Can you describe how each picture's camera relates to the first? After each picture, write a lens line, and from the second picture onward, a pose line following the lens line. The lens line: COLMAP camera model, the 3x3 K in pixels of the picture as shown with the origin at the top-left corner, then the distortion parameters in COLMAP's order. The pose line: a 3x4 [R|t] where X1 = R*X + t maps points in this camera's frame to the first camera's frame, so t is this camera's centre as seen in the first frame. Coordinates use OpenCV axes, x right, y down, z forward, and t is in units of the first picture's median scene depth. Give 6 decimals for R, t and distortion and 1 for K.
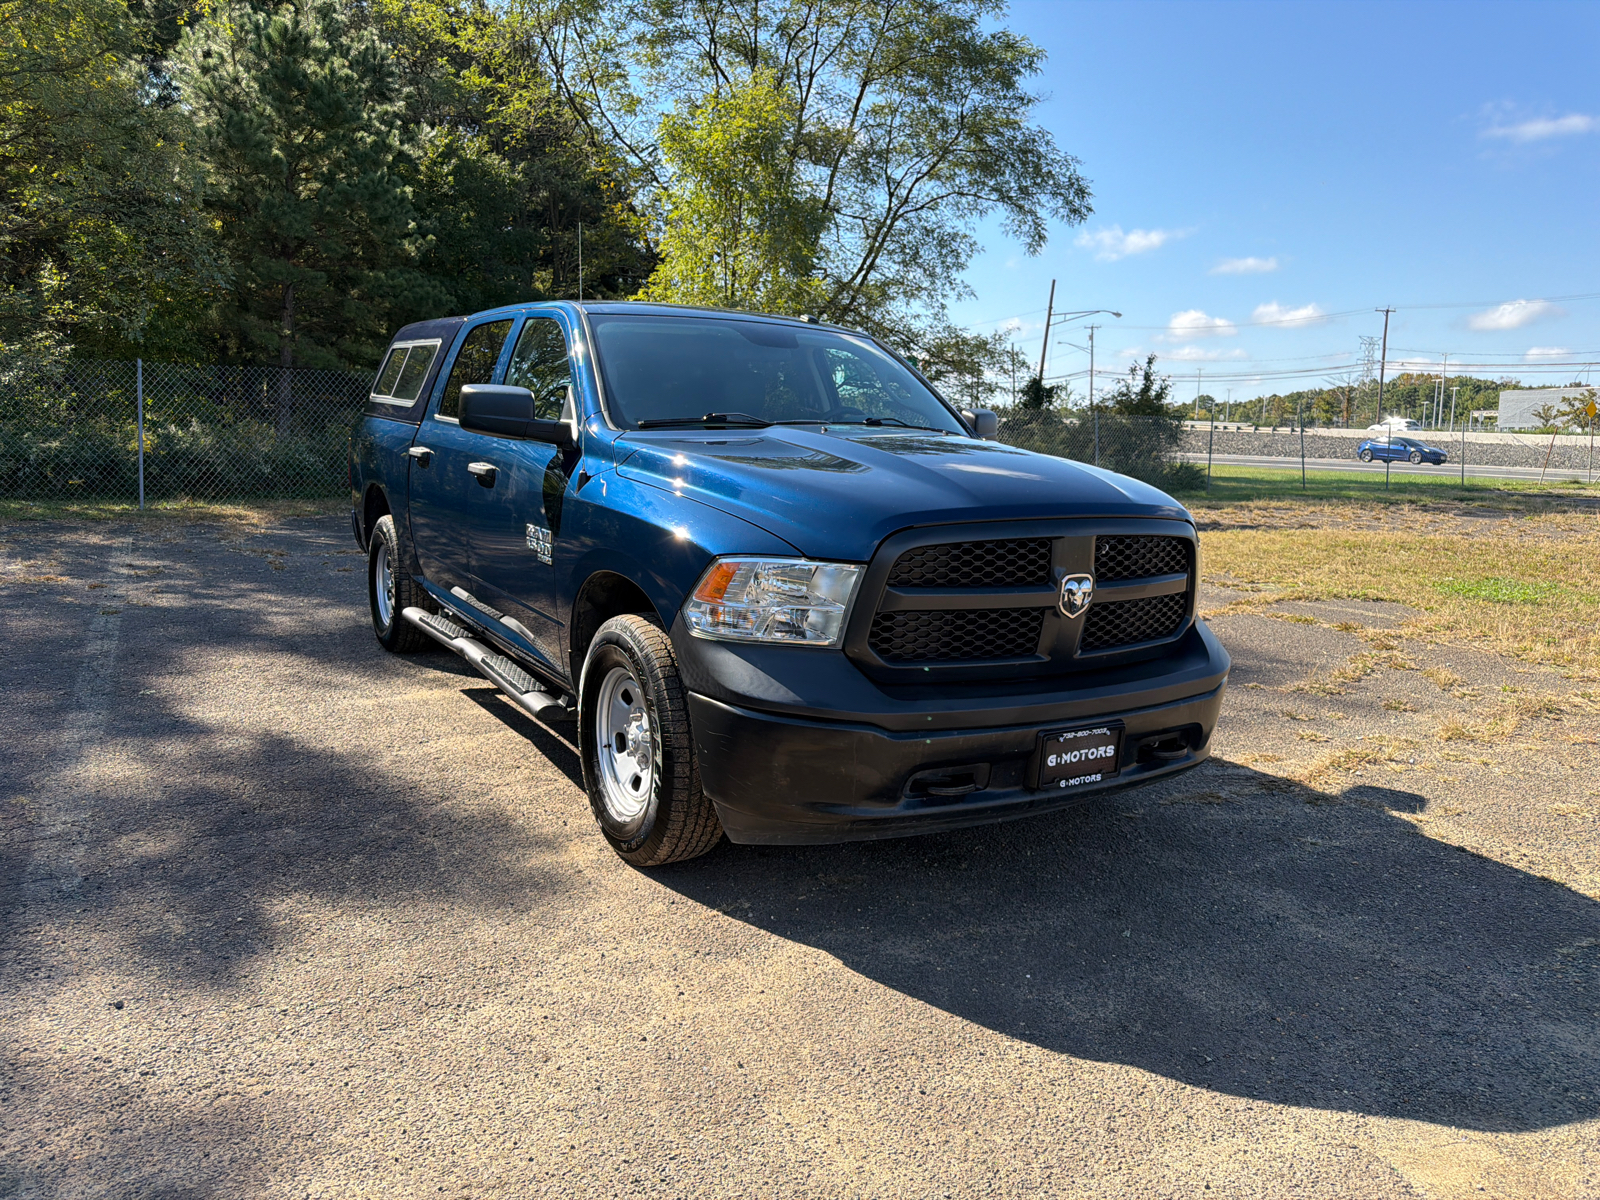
lens RADIAL K [[1138.2, 0, 802.0], [0, 1138.2, 591.3], [0, 0, 1]] dist [0.007868, -0.009437]
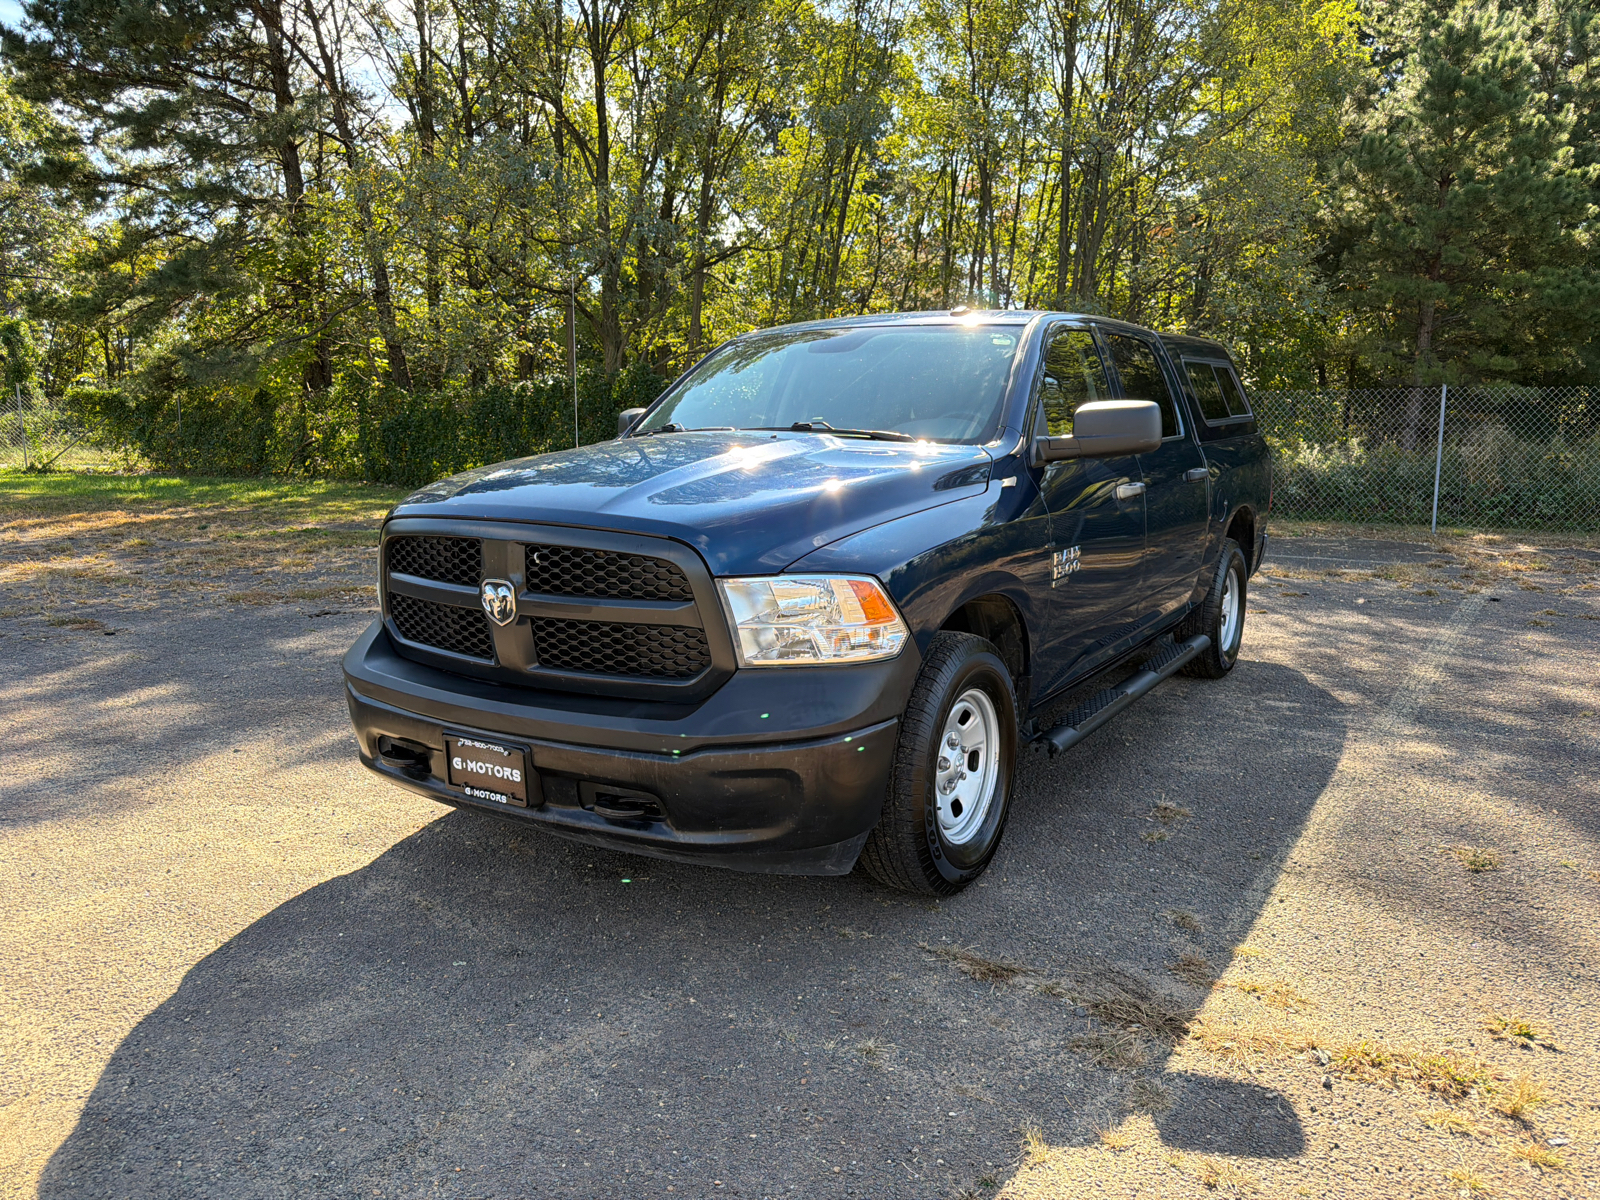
lens RADIAL K [[1138.2, 0, 802.0], [0, 1138.2, 591.3], [0, 0, 1]] dist [0.007868, -0.009437]
pose [[0.445304, 0.098040, -0.889996, 0.152649], [-0.118419, 0.991704, 0.049993, -0.010568], [0.887514, 0.083131, 0.453220, 0.100278]]
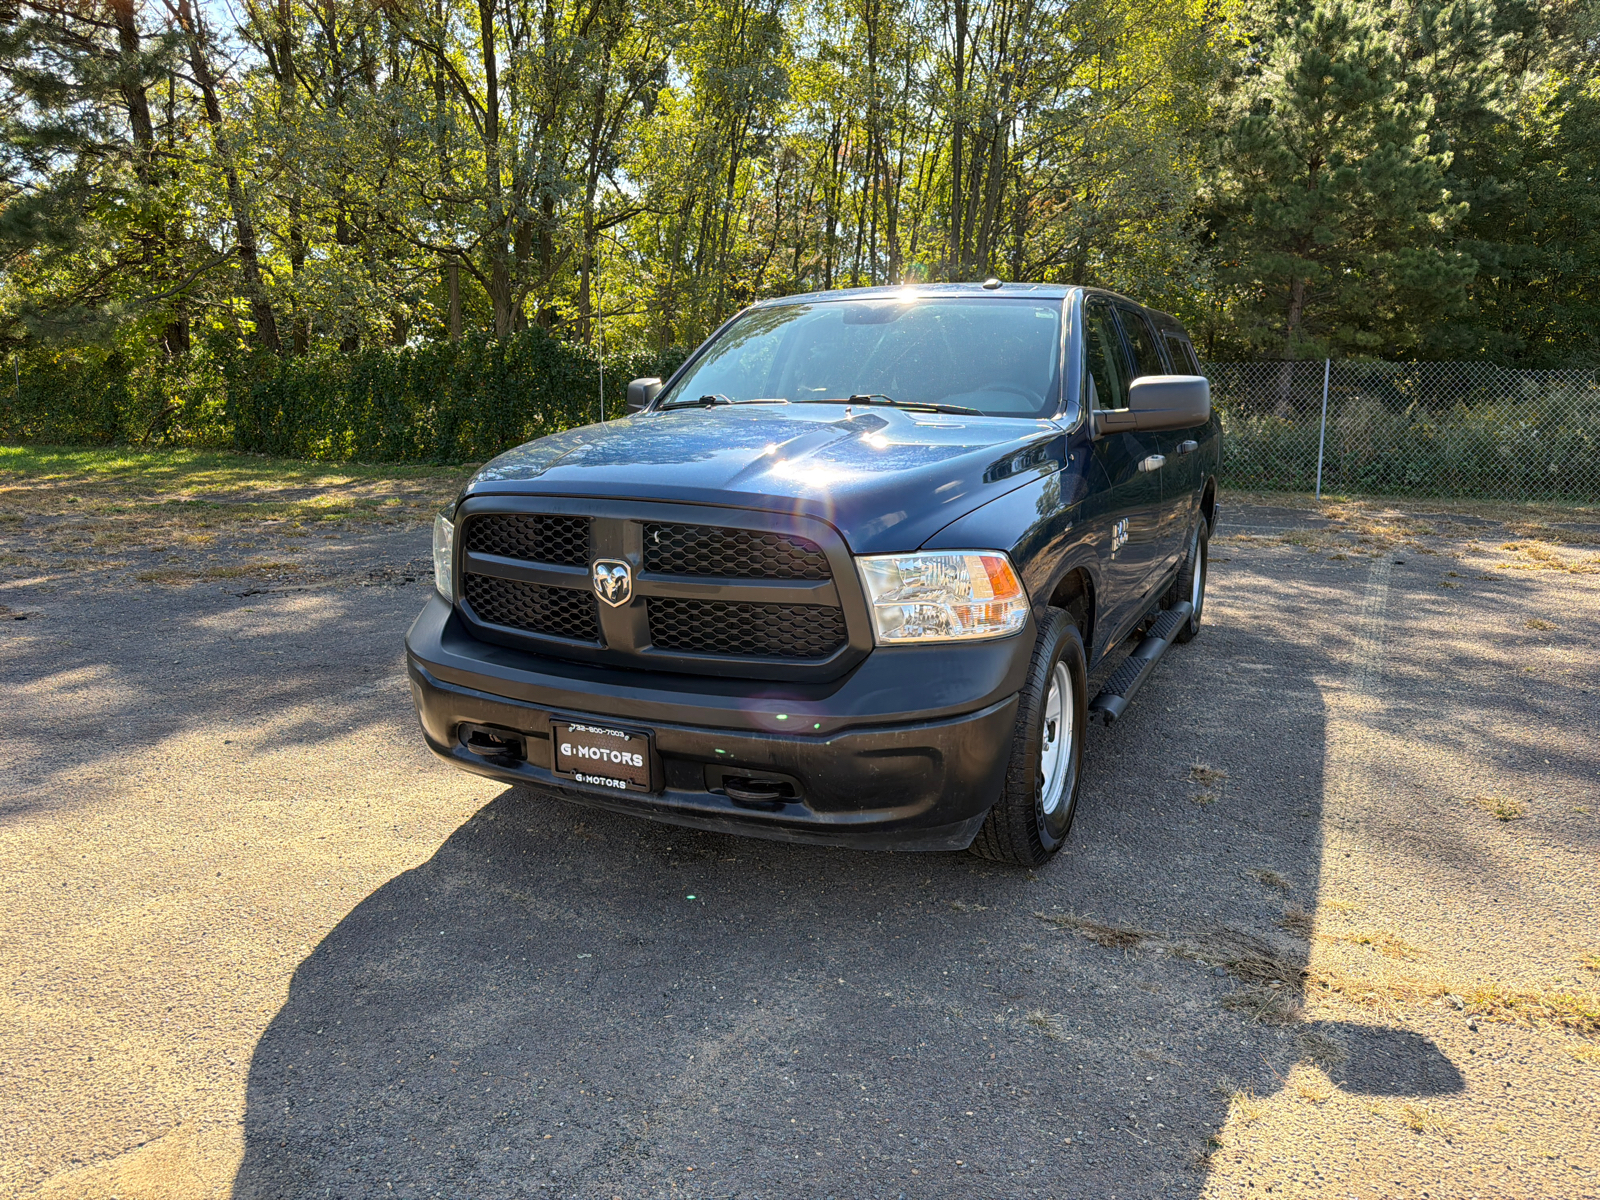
lens RADIAL K [[1133.7, 0, 796.7], [0, 1133.7, 589.7], [0, 0, 1]] dist [0.026080, -0.032061]
pose [[0.549832, 0.114332, -0.827413, 0.137532], [-0.112113, 0.991726, 0.062535, -0.008238], [0.827717, 0.058380, 0.558101, 0.077243]]
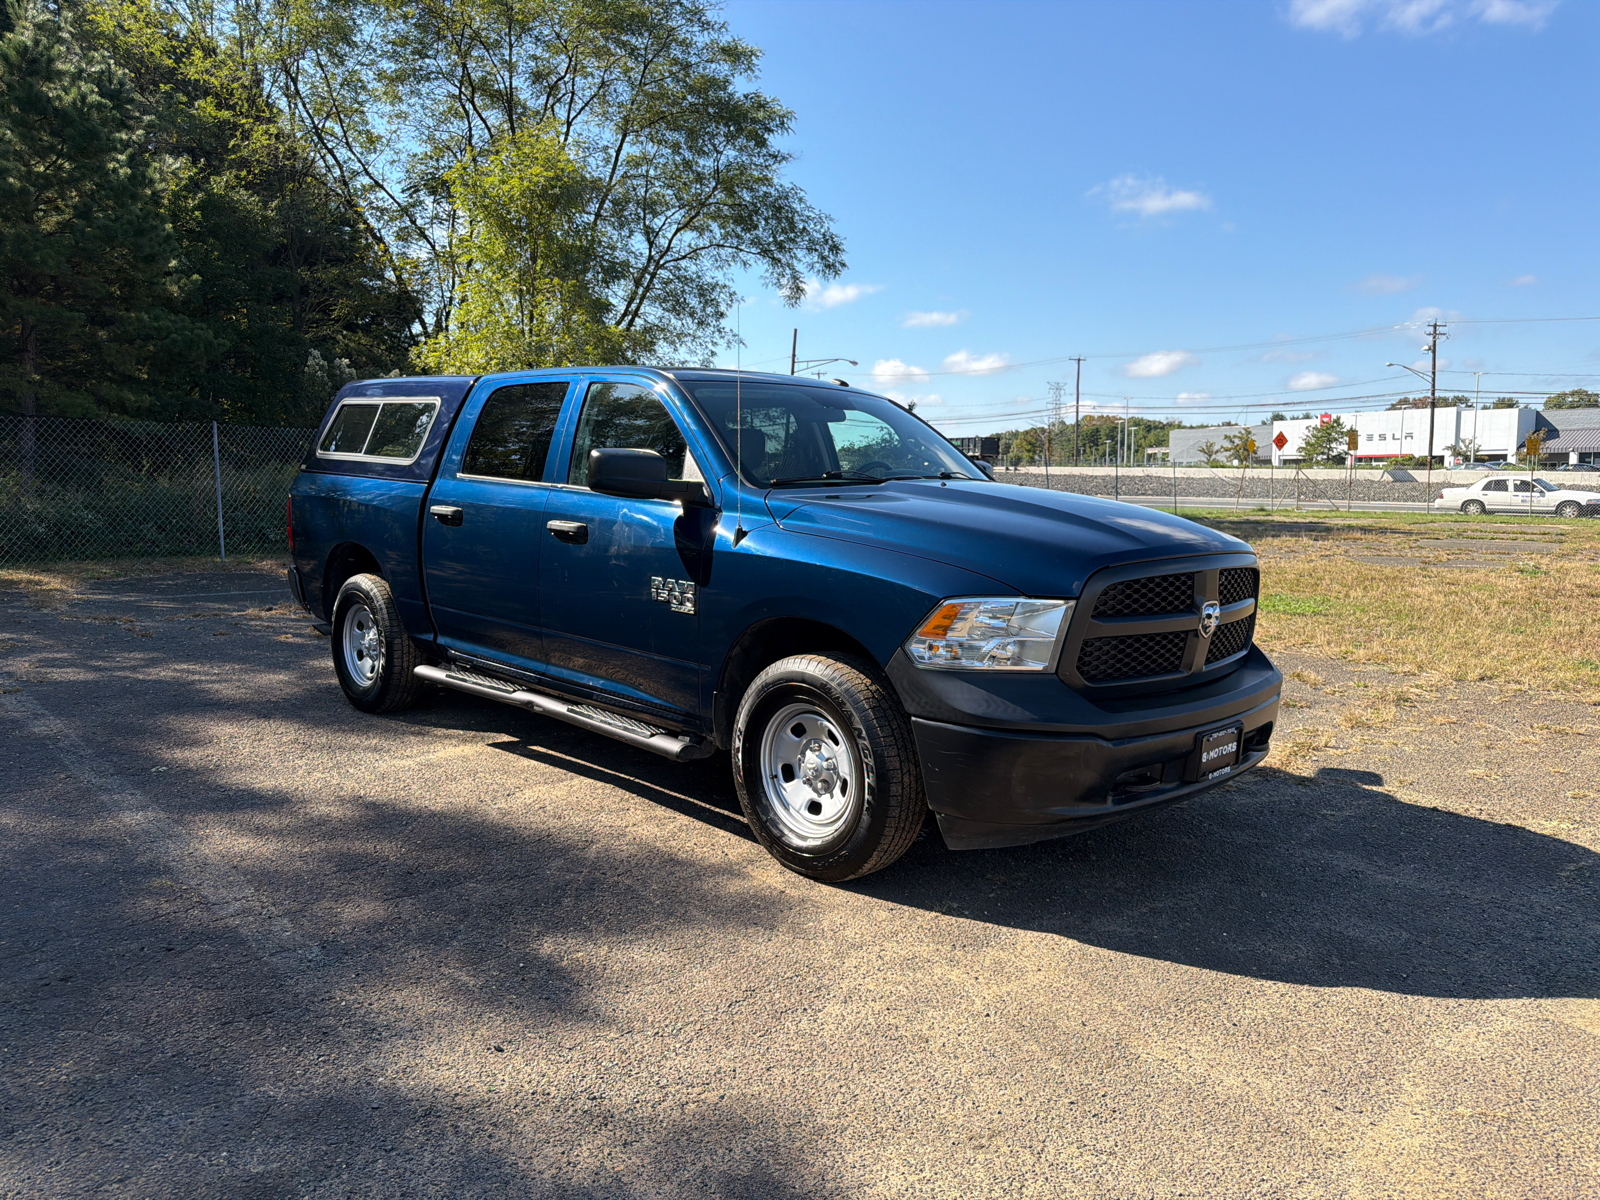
lens RADIAL K [[1127.3, 0, 800.0], [0, 1127.3, 600.0], [0, 0, 1]] dist [0.036867, -0.047096]
pose [[0.972847, -0.040768, 0.227830, -0.057853], [0.047131, 0.998634, -0.022555, -0.001253], [-0.226600, 0.032681, 0.973440, -0.009479]]
